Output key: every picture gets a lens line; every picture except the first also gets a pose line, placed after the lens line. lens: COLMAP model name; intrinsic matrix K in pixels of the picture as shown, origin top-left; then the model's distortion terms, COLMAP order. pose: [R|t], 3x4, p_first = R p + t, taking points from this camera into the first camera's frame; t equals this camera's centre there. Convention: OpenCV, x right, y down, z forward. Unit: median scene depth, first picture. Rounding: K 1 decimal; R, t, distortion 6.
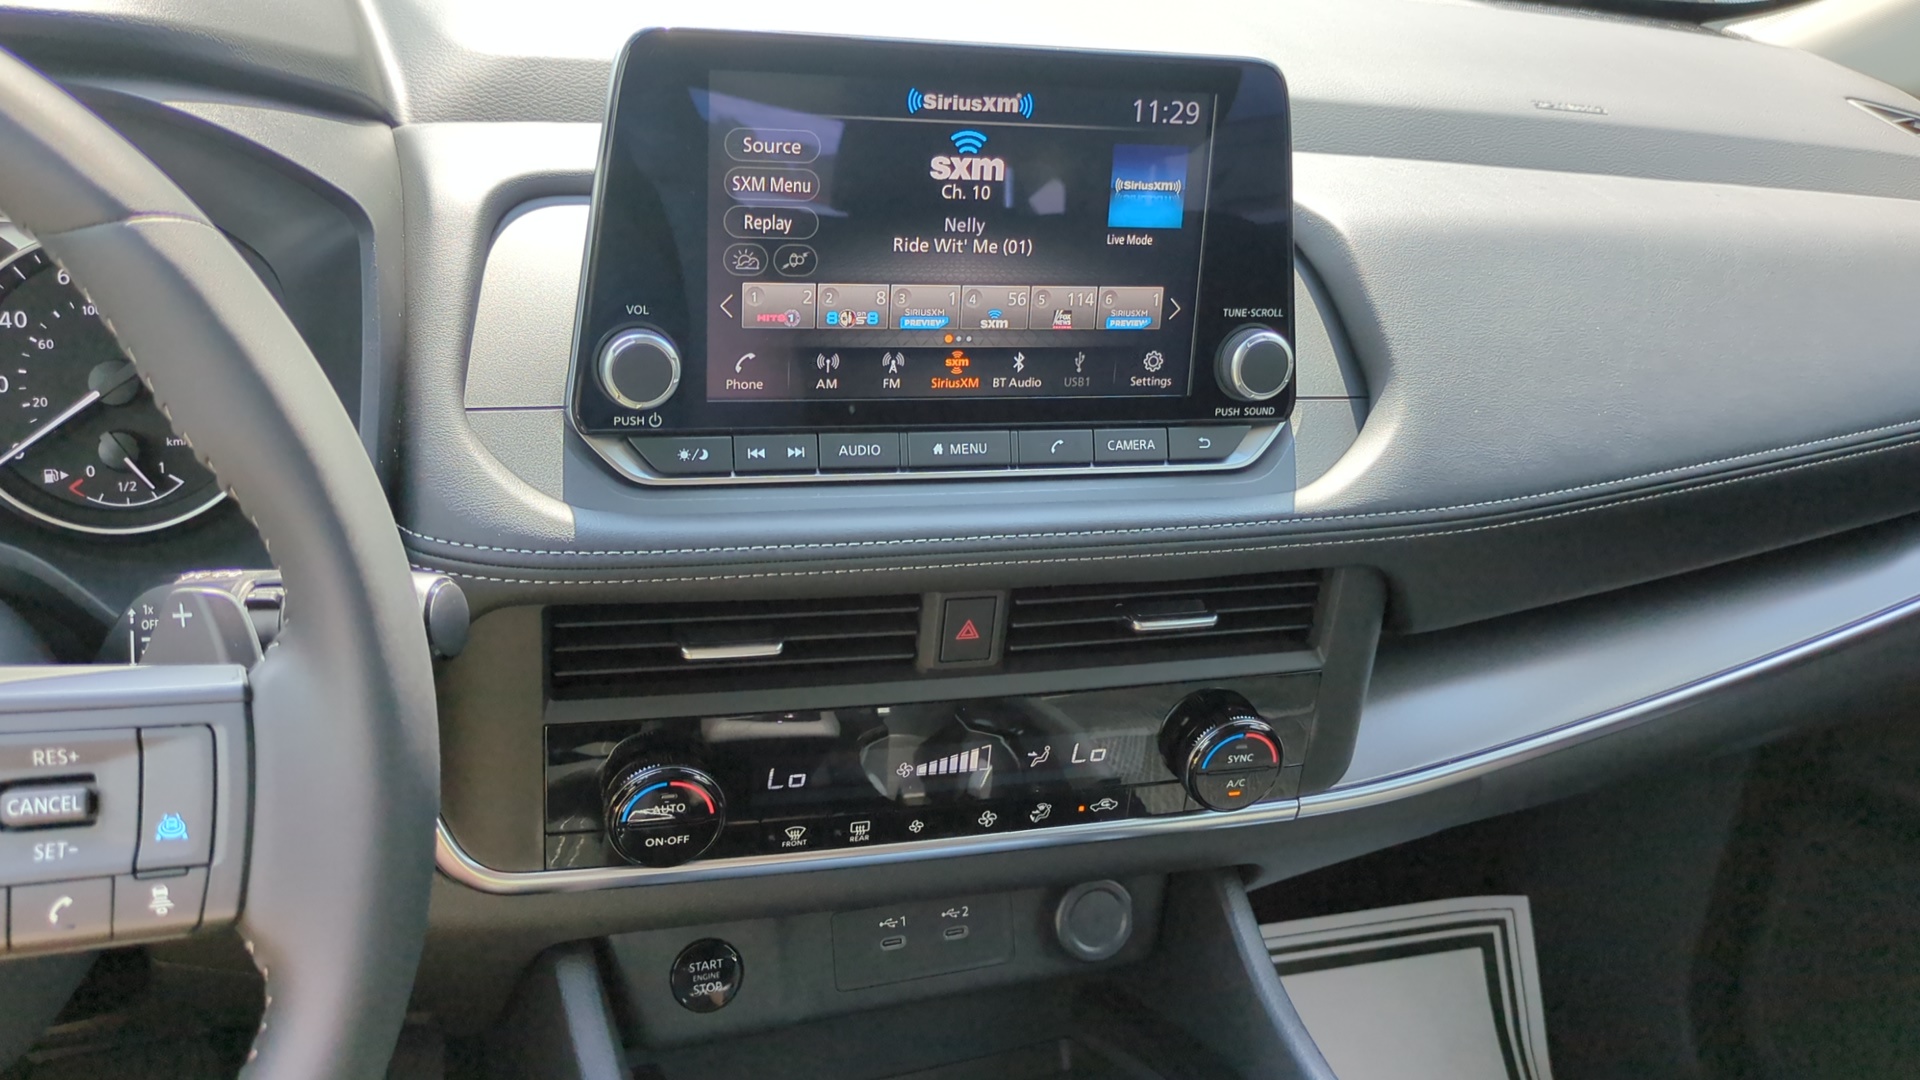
lens RADIAL K [[1577.3, 0, 960.8], [0, 1577.3, 534.8], [0, 0, 1]] dist [0.014138, -0.030364]
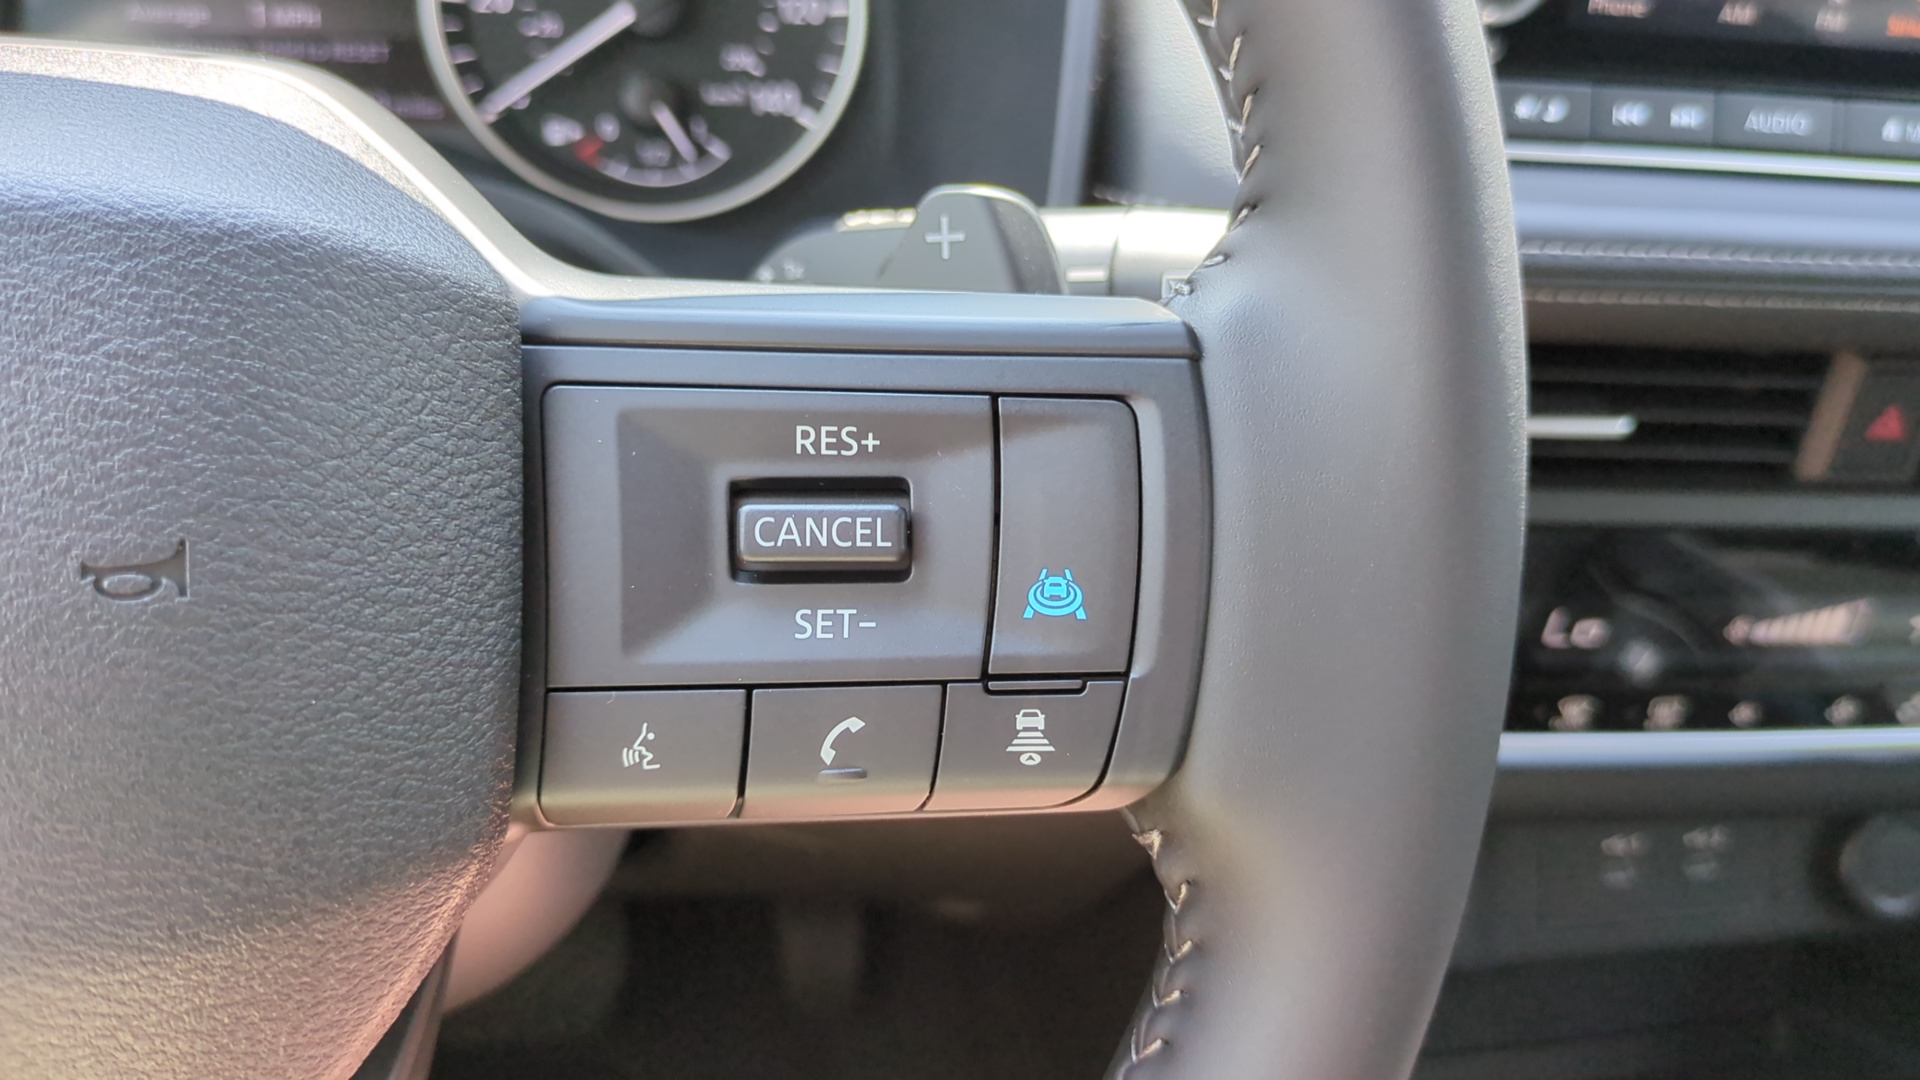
lens RADIAL K [[1577.3, 0, 963.1], [0, 1577.3, 527.9], [0, 0, 1]] dist [0.014138, -0.030364]
pose [[0.986869, 0.067596, -0.146698, -0.278048], [-0.056787, 0.995439, 0.076662, 0.077488], [0.151211, -0.067324, 0.986206, 0.307392]]
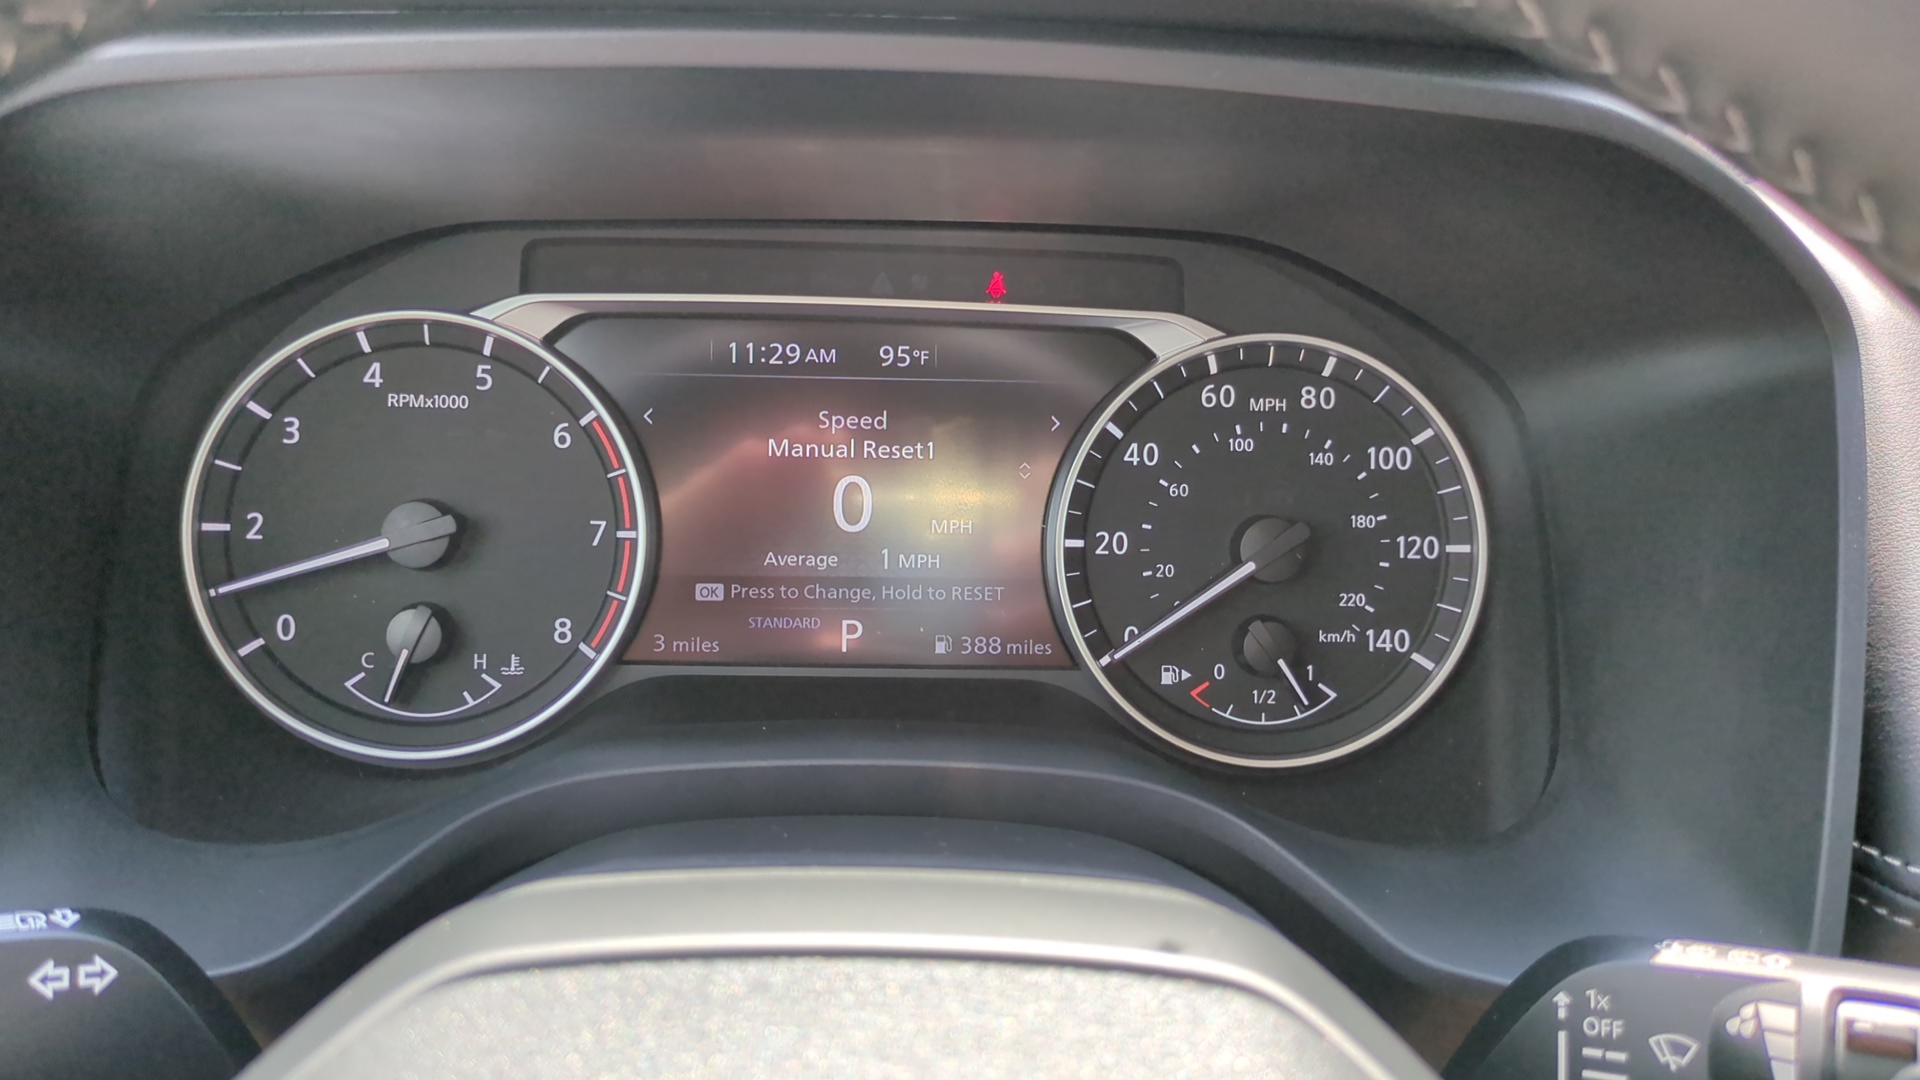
lens RADIAL K [[1577.3, 0, 967.7], [0, 1577.3, 544.1], [0, 0, 1]] dist [0.014138, -0.030364]
pose [[0.947472, 0.063976, -0.313374, -0.447190], [-0.080837, 0.995880, -0.041096, -0.059864], [0.309453, 0.064269, 0.948740, 0.298503]]
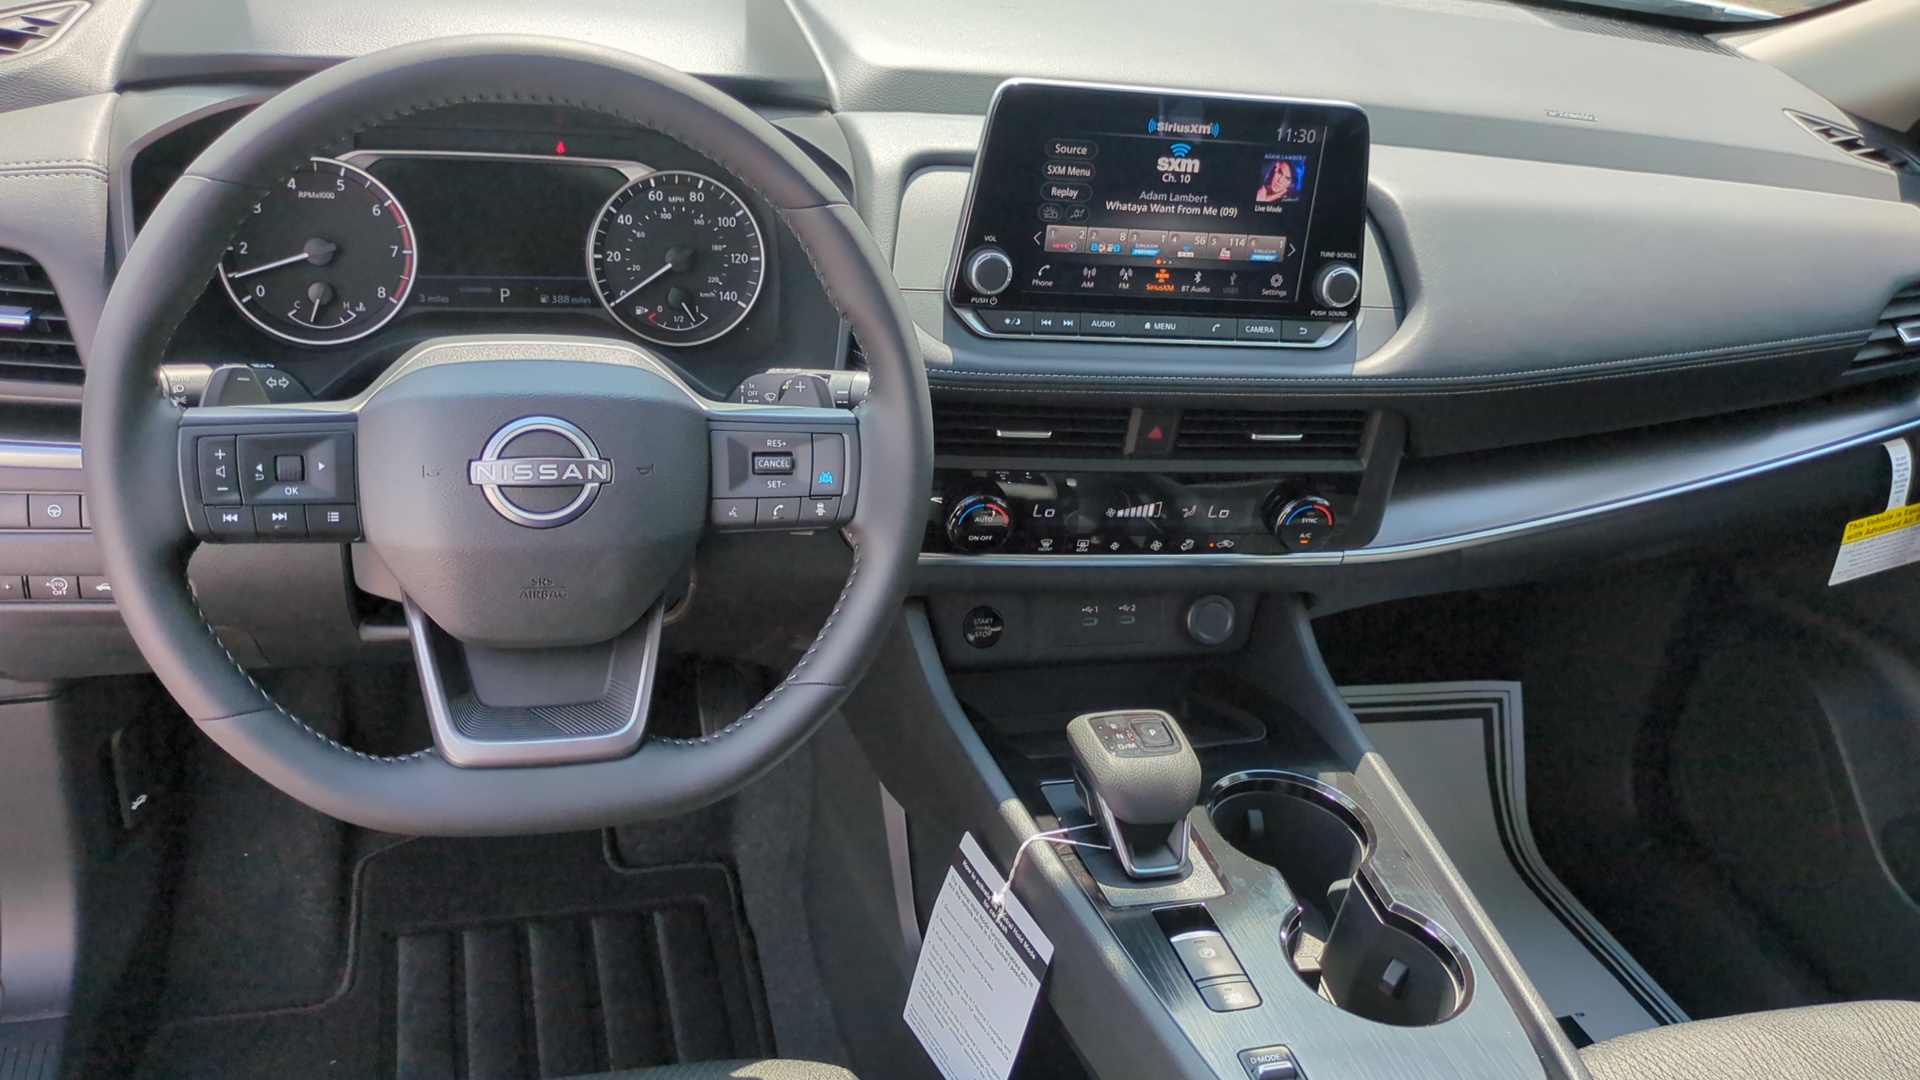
lens RADIAL K [[1577.3, 0, 964.6], [0, 1577.3, 534.9], [0, 0, 1]] dist [0.014138, -0.030364]
pose [[0.996484, 0.066474, -0.050994, -0.110606], [-0.061790, 0.994159, 0.088488, 0.033411], [0.056578, -0.085026, 0.994771, -0.752963]]
